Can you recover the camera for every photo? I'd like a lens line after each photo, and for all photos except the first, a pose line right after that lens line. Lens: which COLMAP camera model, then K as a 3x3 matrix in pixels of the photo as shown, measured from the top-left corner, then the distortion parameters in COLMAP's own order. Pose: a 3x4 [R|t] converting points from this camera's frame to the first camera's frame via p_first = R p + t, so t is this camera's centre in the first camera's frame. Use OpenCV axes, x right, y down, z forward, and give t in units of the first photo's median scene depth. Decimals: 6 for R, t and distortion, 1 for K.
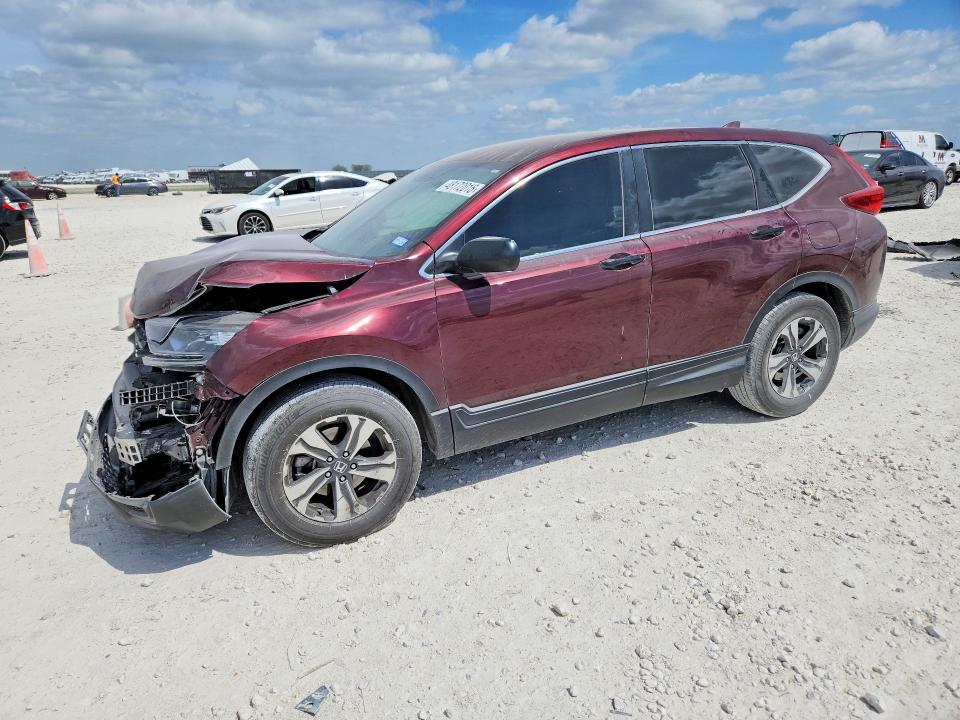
lens RADIAL K [[726.2, 0, 485.6], [0, 726.2, 358.4], [0, 0, 1]] dist [0.053976, -0.039140]
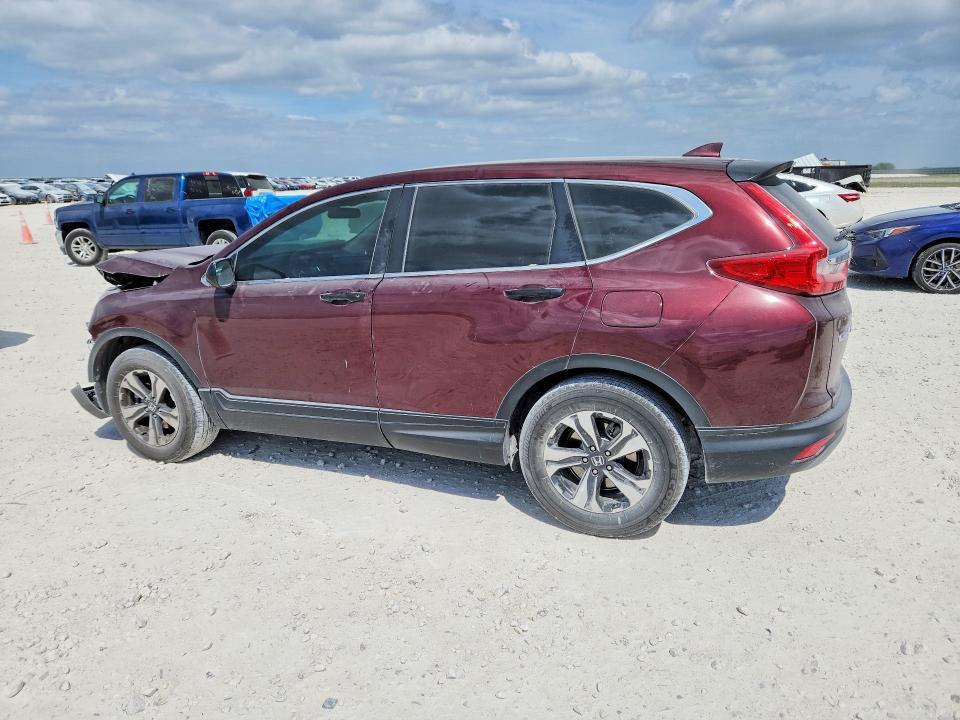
lens RADIAL K [[726.2, 0, 484.9], [0, 726.2, 364.2], [0, 0, 1]] dist [0.053976, -0.039140]
pose [[0.607701, 0.219666, -0.763182, 0.158814], [-0.201053, 0.972234, 0.119745, -0.029277], [0.768295, 0.080670, 0.634992, 0.073214]]
